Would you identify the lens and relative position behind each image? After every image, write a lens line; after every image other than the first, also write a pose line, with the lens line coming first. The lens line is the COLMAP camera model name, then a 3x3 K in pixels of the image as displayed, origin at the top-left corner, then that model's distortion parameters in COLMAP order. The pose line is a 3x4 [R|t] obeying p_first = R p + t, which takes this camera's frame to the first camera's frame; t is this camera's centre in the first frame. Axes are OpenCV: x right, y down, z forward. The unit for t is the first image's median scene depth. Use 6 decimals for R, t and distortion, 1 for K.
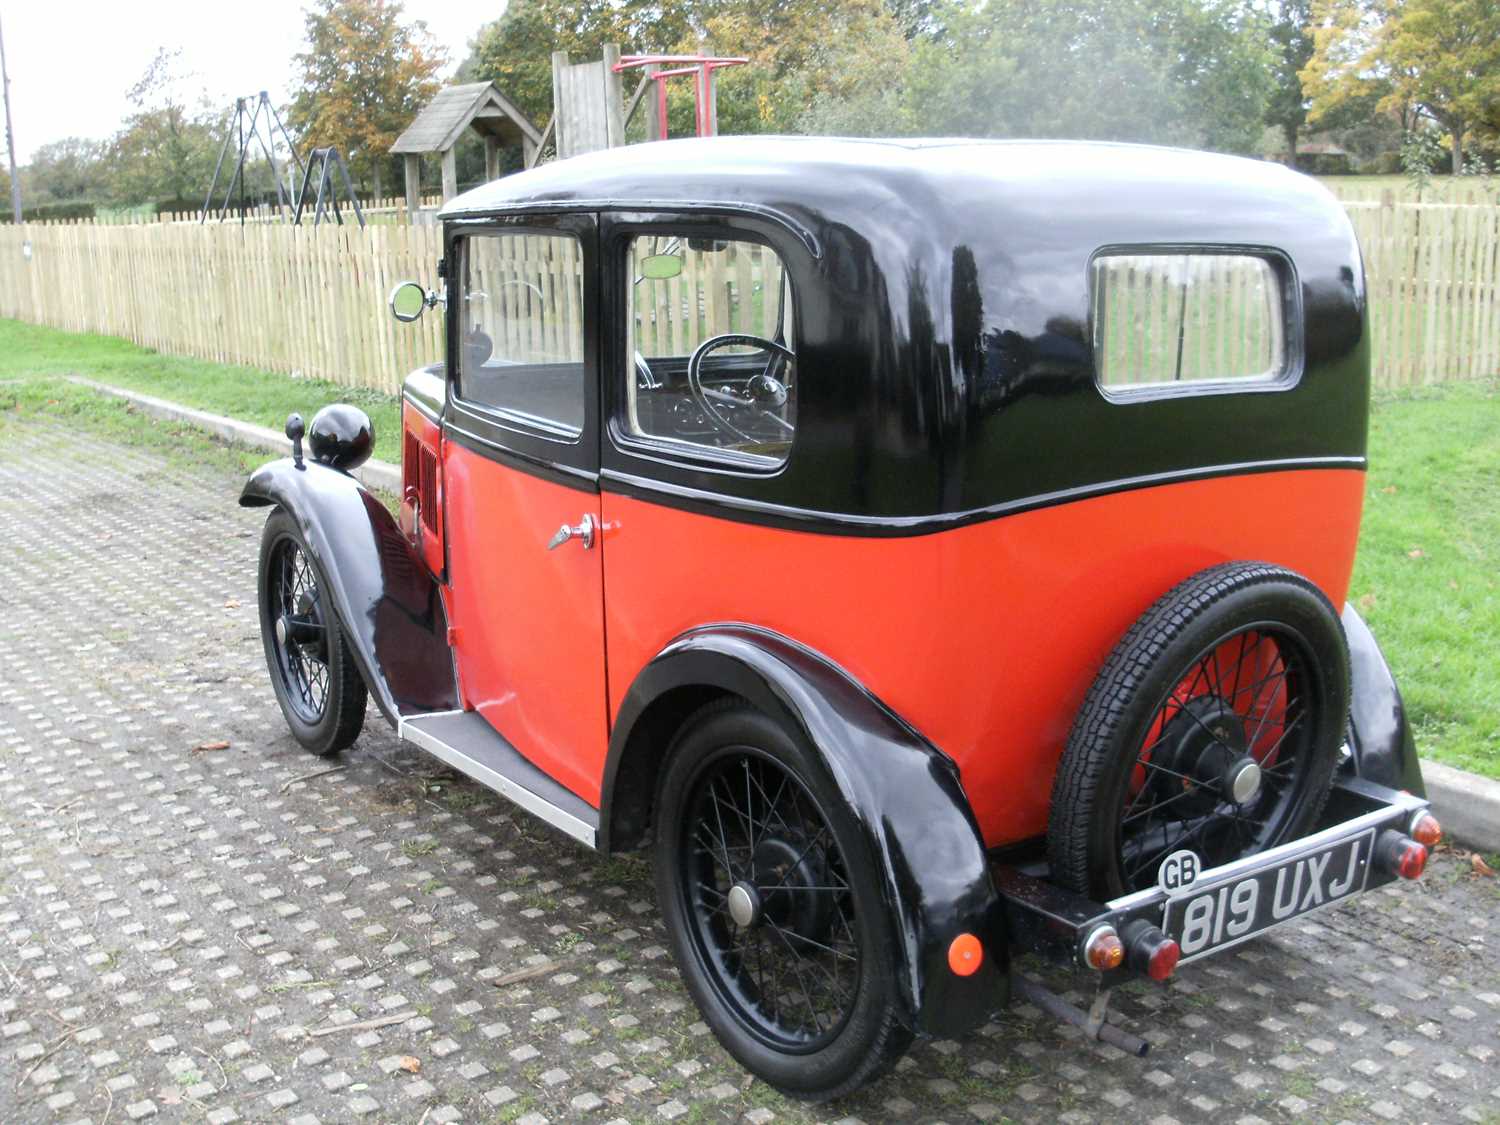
lens RADIAL K [[1728.3, 0, 750.9], [0, 1728.3, 561.6], [0, 0, 1]] dist [-0.150383, 0.000000]
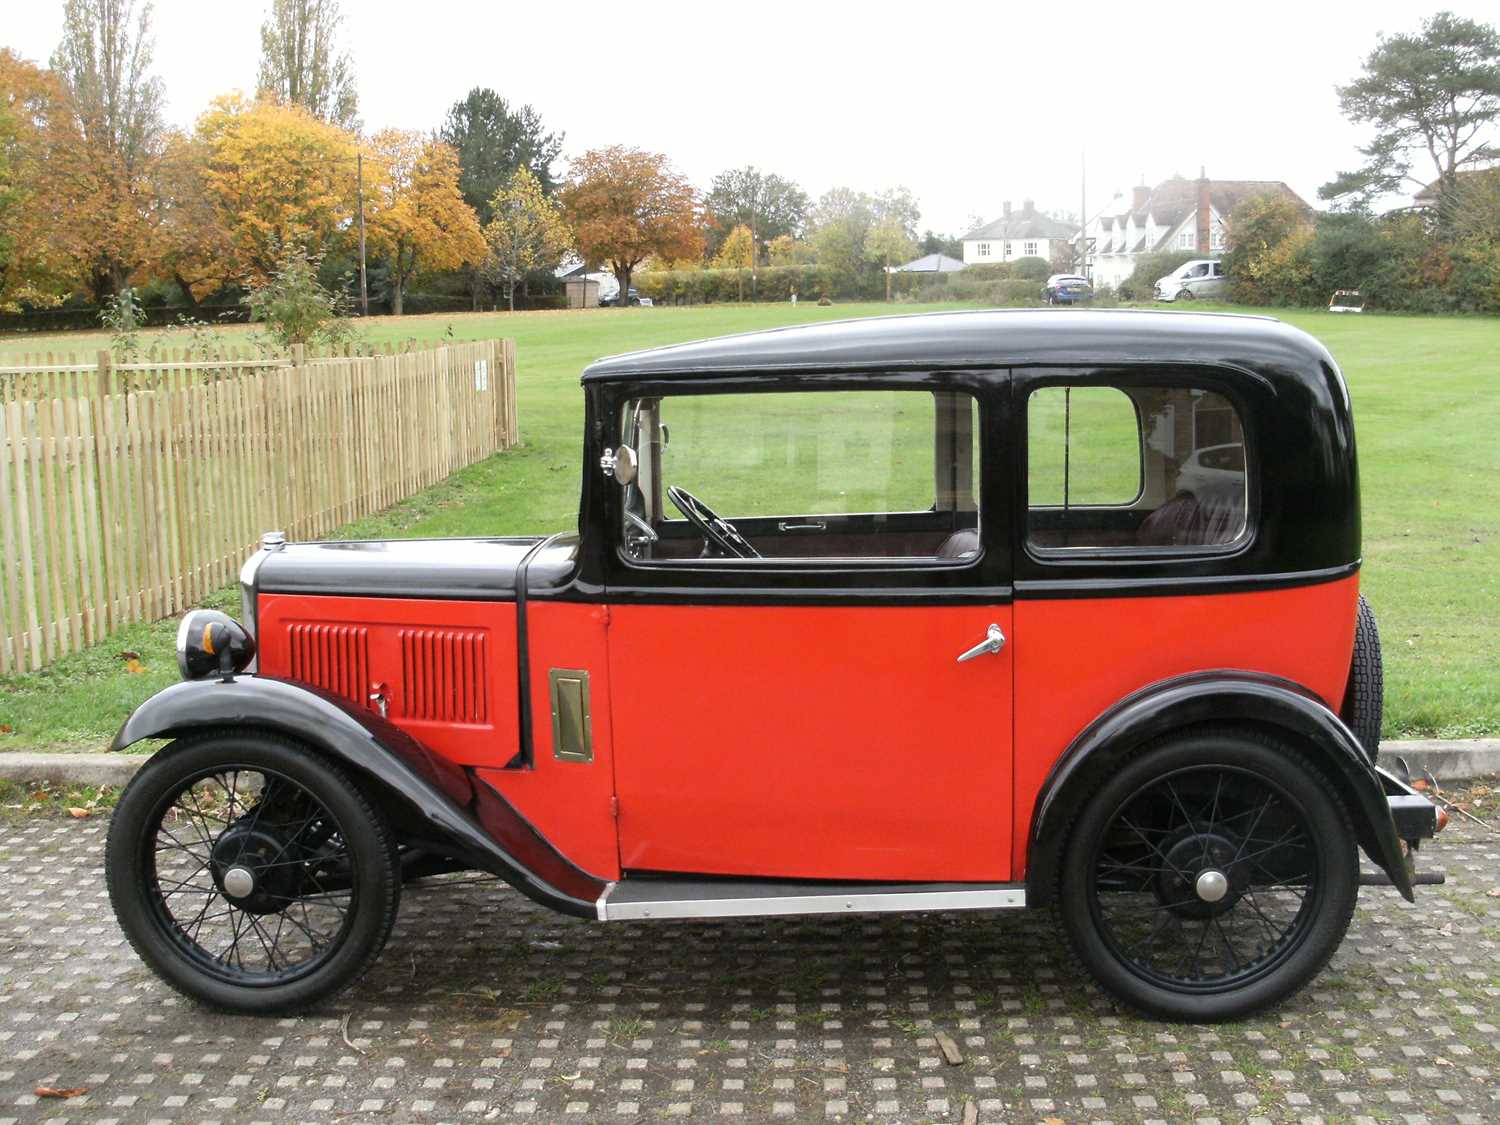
lens RADIAL K [[1728.3, 0, 750.9], [0, 1728.3, 565.4], [0, 0, 1]] dist [-0.150383, 0.000000]
pose [[0.600754, -0.110731, 0.791728, -0.941775], [0.183347, 0.983047, -0.001632, -0.080344], [-0.778125, 0.146142, 0.610872, 0.342286]]
